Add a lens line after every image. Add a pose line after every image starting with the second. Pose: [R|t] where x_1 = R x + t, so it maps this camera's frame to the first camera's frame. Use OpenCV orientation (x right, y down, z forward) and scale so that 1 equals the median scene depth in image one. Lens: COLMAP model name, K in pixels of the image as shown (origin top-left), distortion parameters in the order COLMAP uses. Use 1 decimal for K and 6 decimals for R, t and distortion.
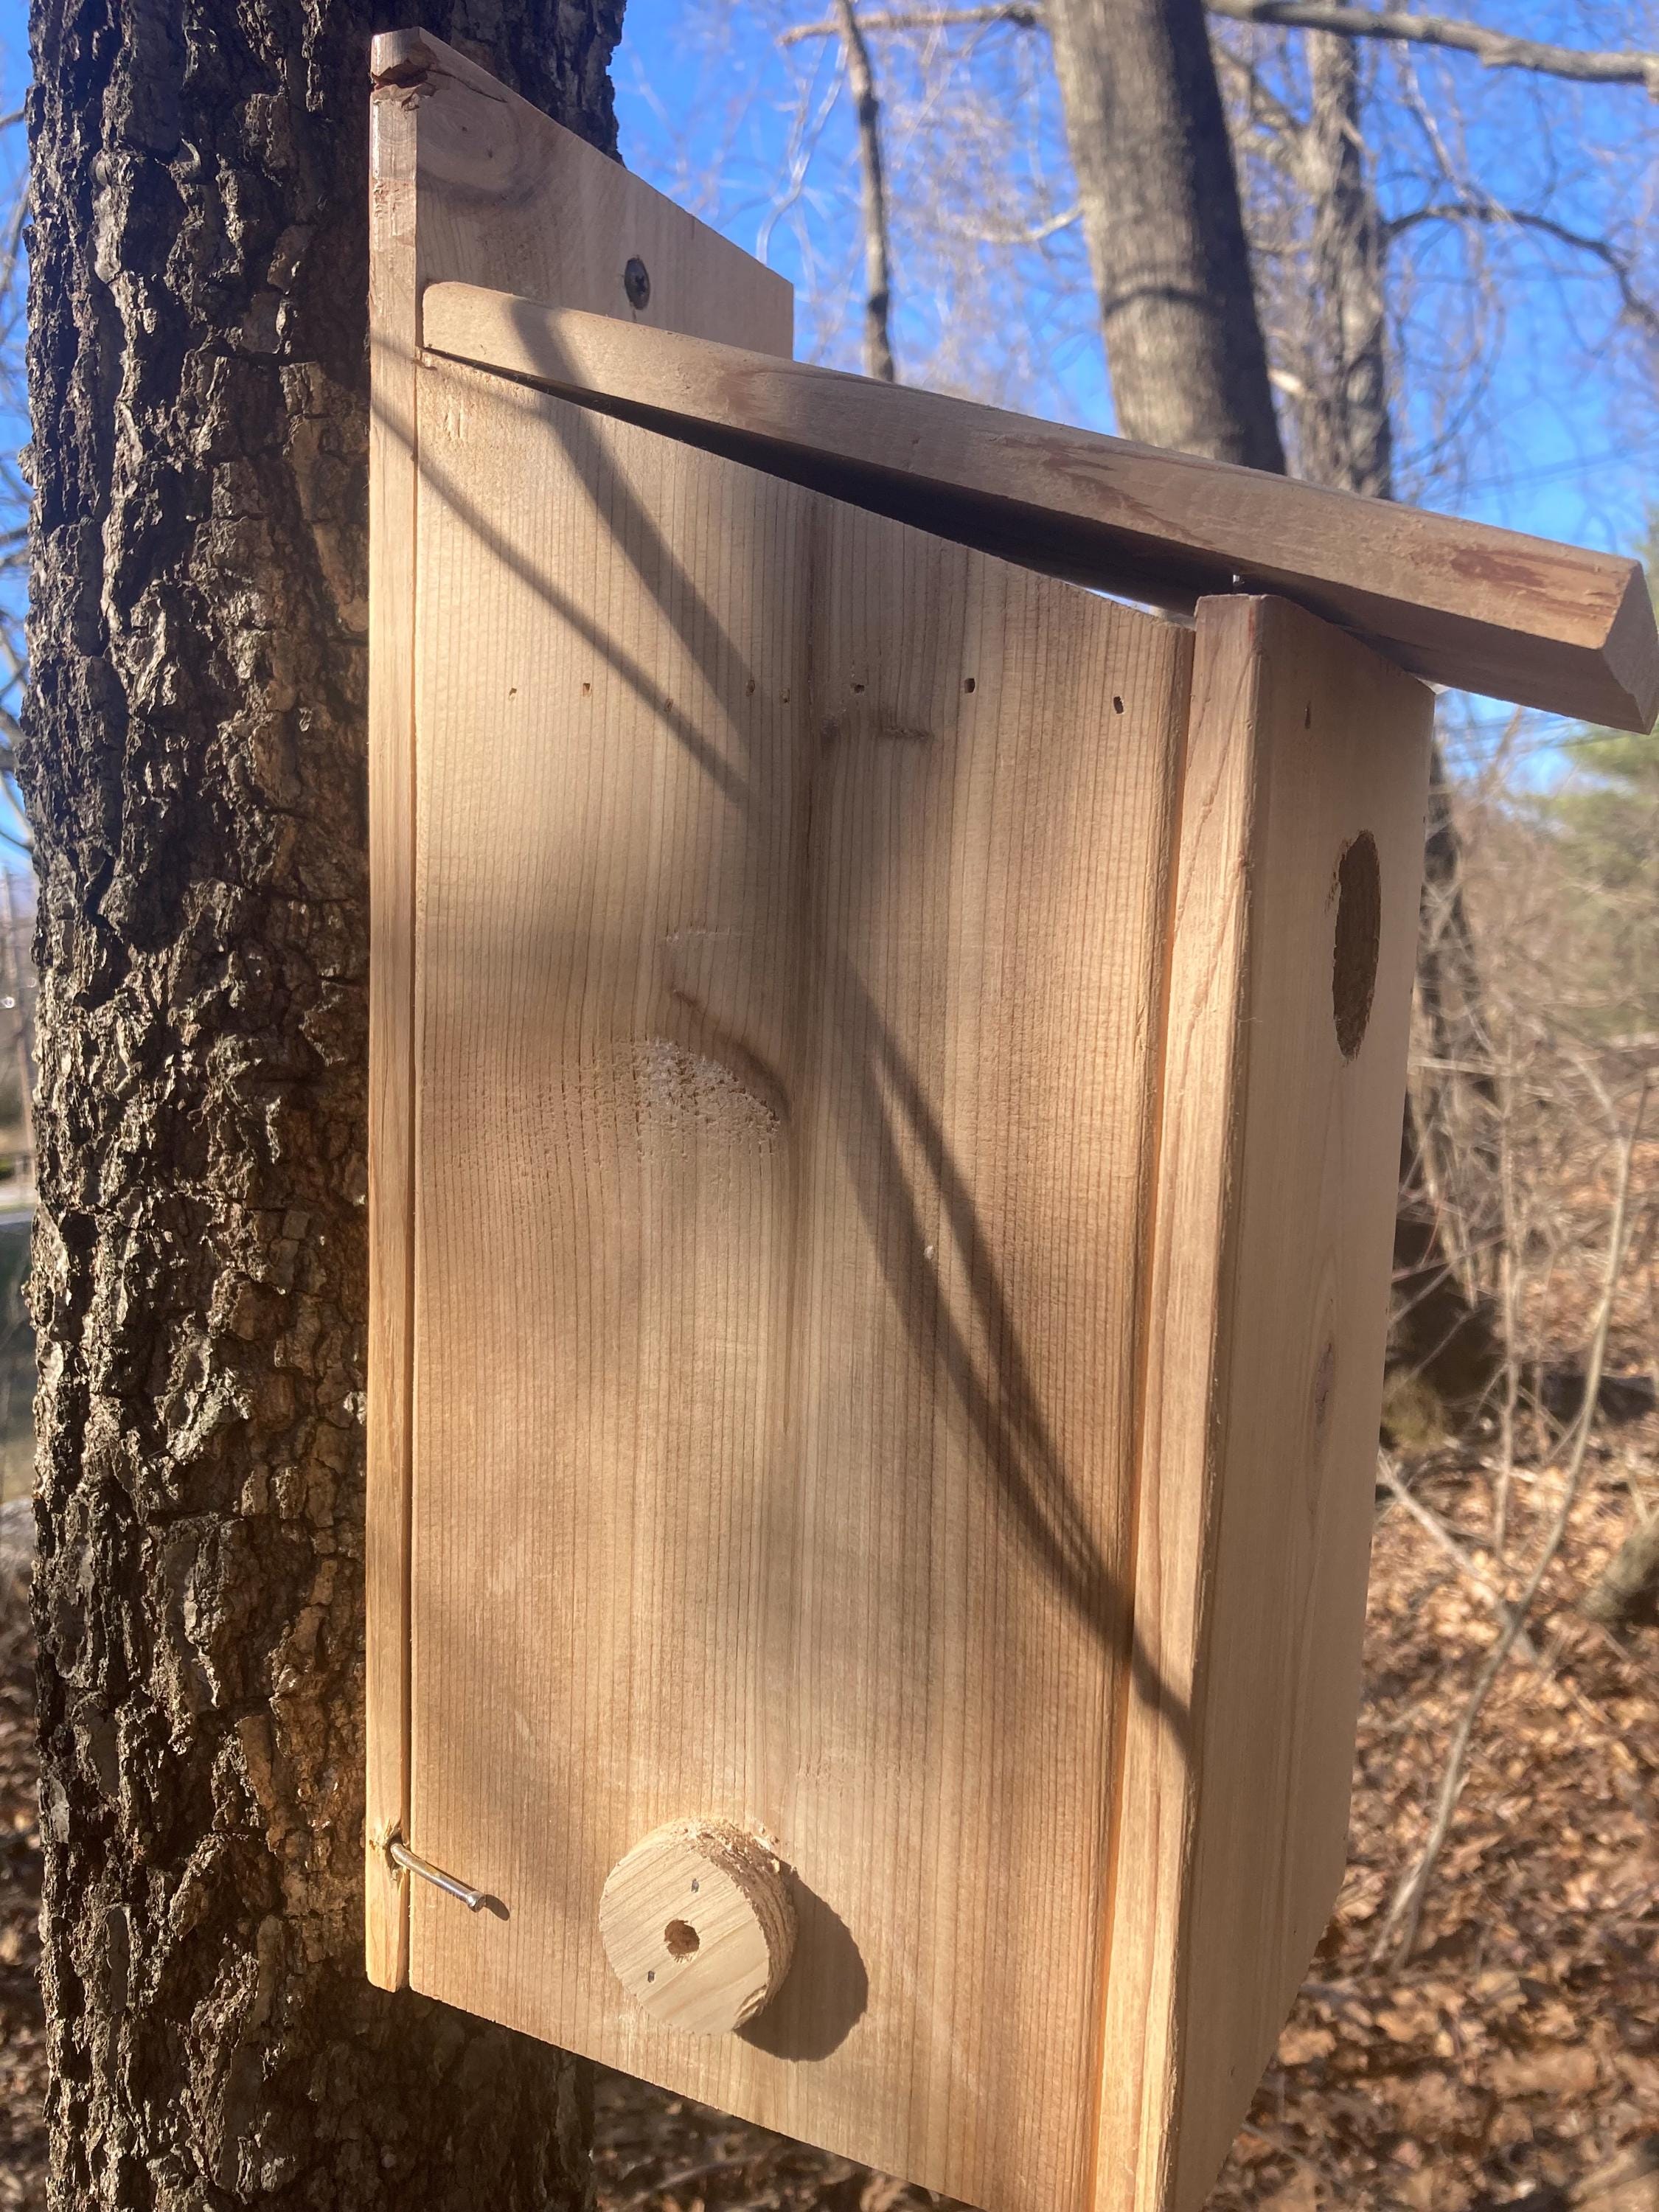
lens RADIAL K [[1845.6, 0, 845.5], [0, 1845.6, 1109.8], [0, 0, 1]] dist [0.004784, -0.028145]
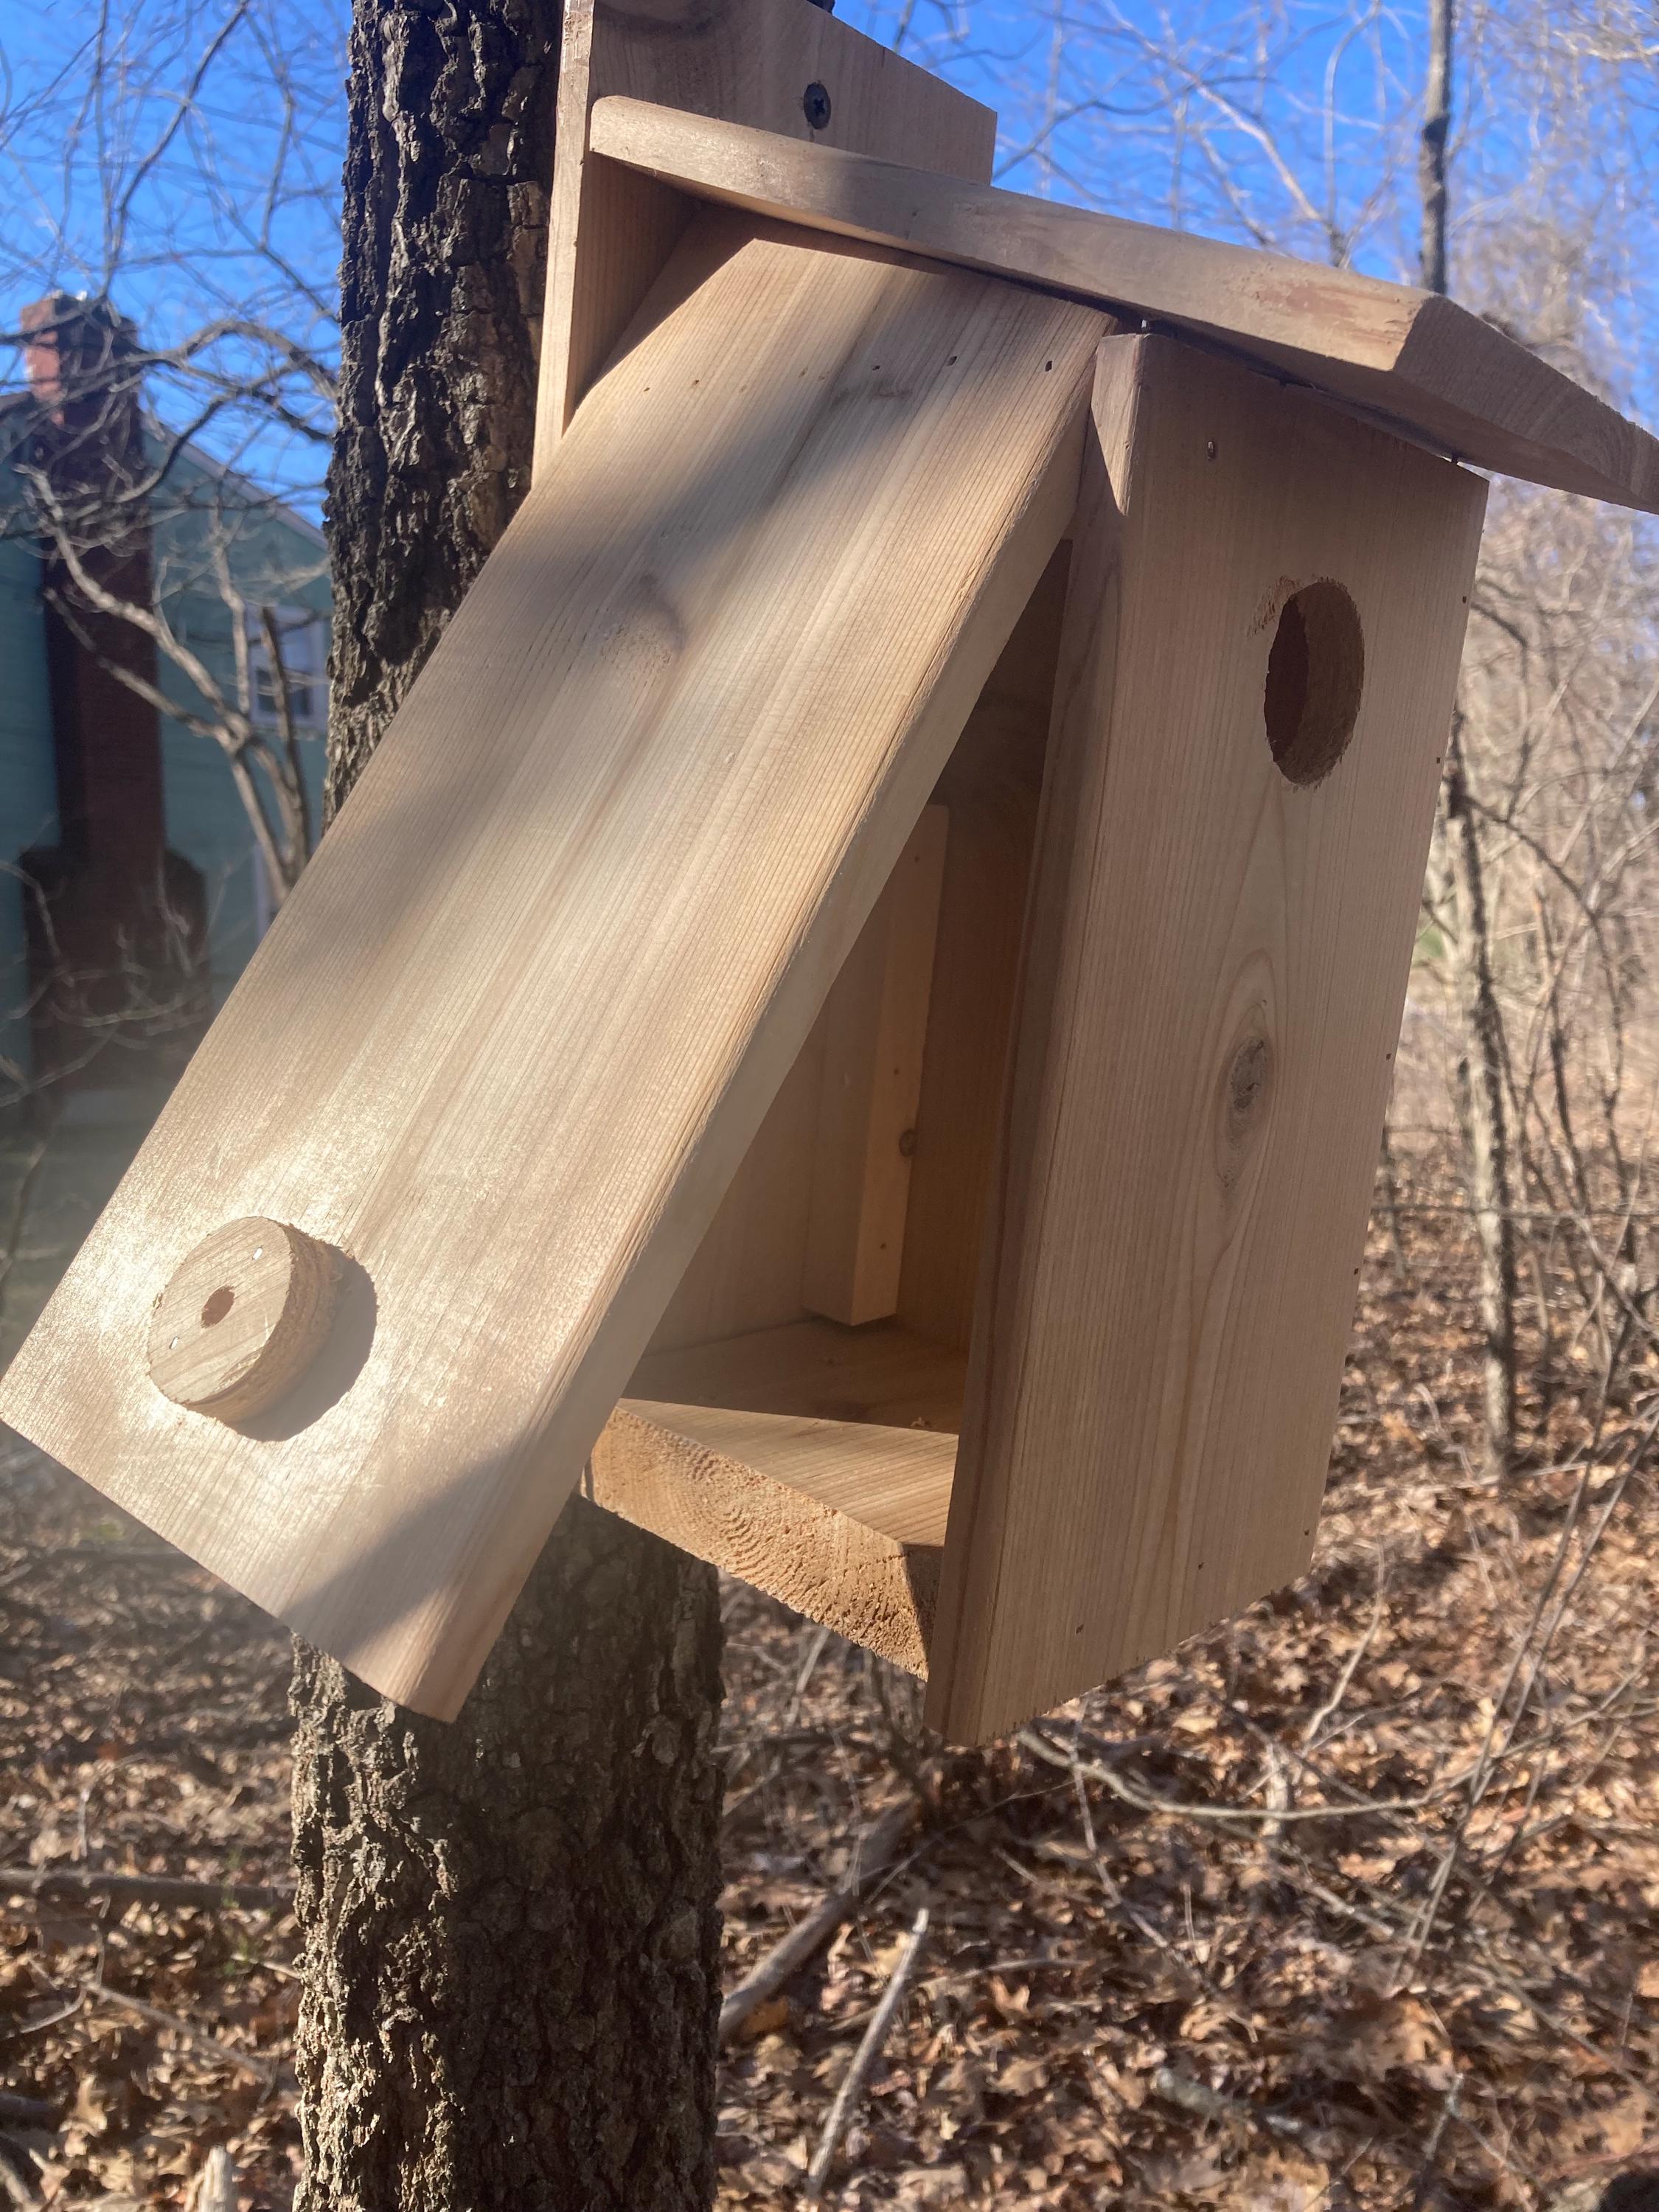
lens RADIAL K [[1845.6, 0, 827.7], [0, 1845.6, 1127.1], [0, 0, 1]] dist [0.004784, -0.028145]
pose [[0.959997, 0.102646, -0.260516, 0.280406], [-0.081927, 0.992638, 0.089210, 0.095174], [0.267755, -0.064298, 0.961339, -0.172245]]
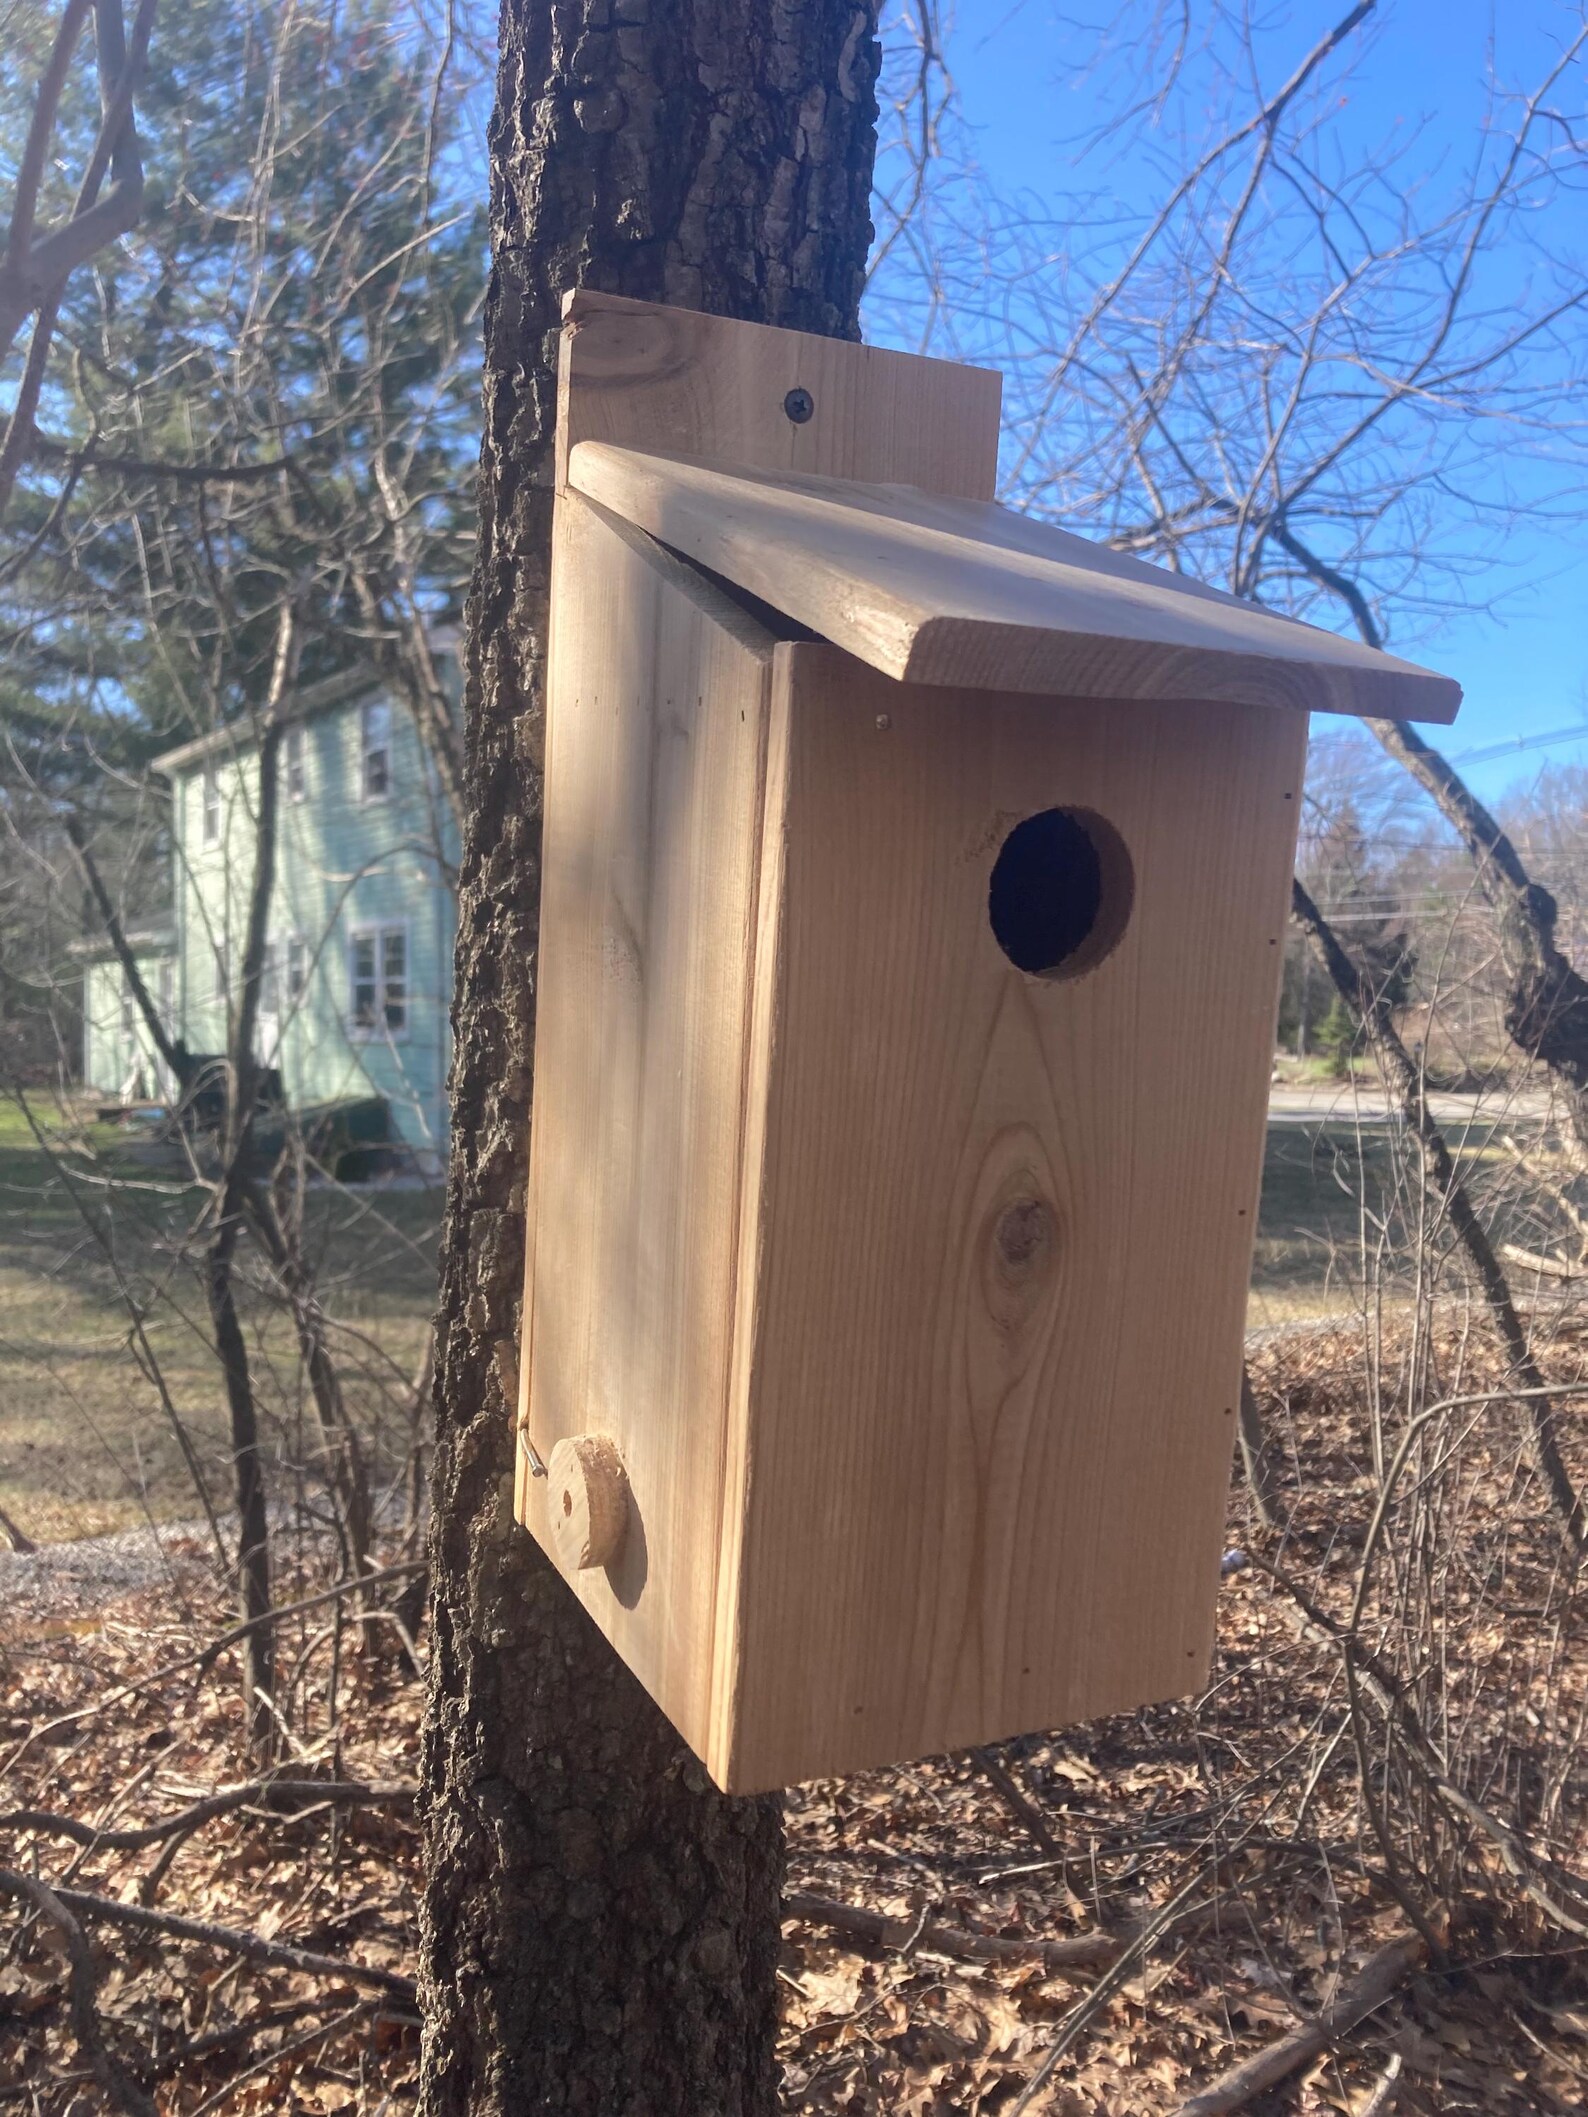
lens RADIAL K [[1766.4, 0, 788.5], [0, 1766.4, 1028.7], [0, 0, 1]] dist [0.004784, -0.028145]
pose [[0.794463, 0.106215, -0.597952, 0.797870], [-0.108953, 0.993541, 0.031723, -0.012993], [0.597459, 0.039946, 0.800904, -0.086025]]
